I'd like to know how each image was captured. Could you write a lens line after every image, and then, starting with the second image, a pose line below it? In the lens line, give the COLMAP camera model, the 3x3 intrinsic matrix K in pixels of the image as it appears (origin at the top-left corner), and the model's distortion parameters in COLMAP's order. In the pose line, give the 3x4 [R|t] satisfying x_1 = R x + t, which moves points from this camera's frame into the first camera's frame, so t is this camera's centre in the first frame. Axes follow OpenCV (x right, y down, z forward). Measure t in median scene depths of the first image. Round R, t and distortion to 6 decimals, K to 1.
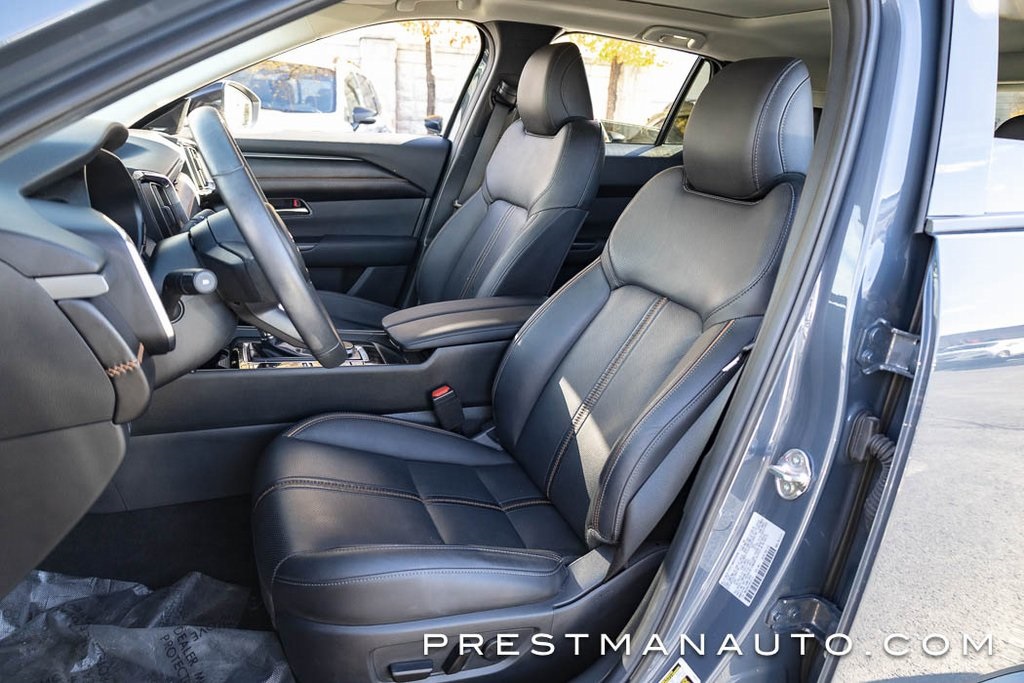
lens RADIAL K [[690.5, 0, 512.7], [0, 690.5, 350.3], [0, 0, 1]] dist [0.020976, 0.000133]
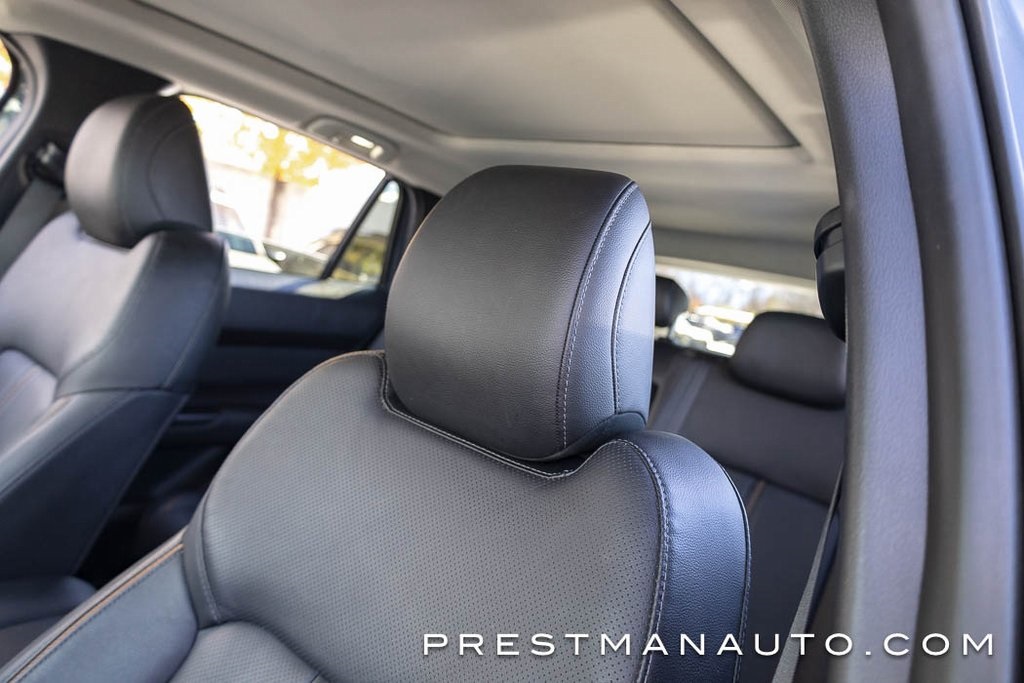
lens RADIAL K [[690.5, 0, 517.3], [0, 690.5, 340.0], [0, 0, 1]] dist [0.020976, 0.000133]
pose [[0.881093, 0.082807, 0.465638, 0.075710], [0.005388, 0.982731, -0.184959, -0.133601], [-0.472913, 0.165475, 0.865431, 0.386292]]
